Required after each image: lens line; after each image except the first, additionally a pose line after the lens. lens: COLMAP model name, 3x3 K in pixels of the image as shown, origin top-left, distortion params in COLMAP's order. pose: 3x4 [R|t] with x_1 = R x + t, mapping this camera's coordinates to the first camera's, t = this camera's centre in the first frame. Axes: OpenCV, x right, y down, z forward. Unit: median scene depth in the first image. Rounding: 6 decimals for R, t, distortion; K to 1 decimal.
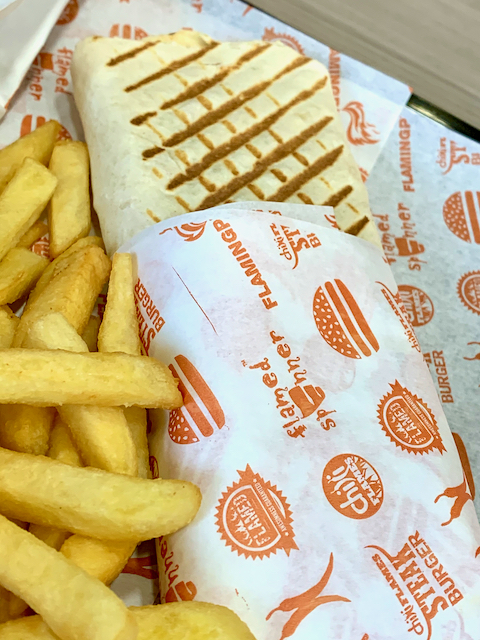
lens RADIAL K [[963.2, 0, 240.4], [0, 963.2, 321.0], [0, 0, 1]] dist [0.148571, 0.000000]
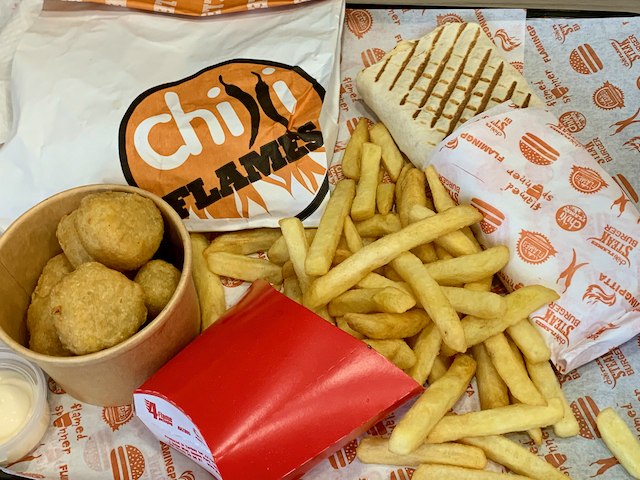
lens RADIAL K [[963.2, 0, 319.0], [0, 963.2, 238.7], [0, 0, 1]] dist [0.148571, 0.000000]
pose [[0.888923, -0.414803, -0.194305, 0.014471], [0.426027, 0.904531, 0.018026, -0.062818], [0.168278, -0.098803, 0.980775, -1.101836]]
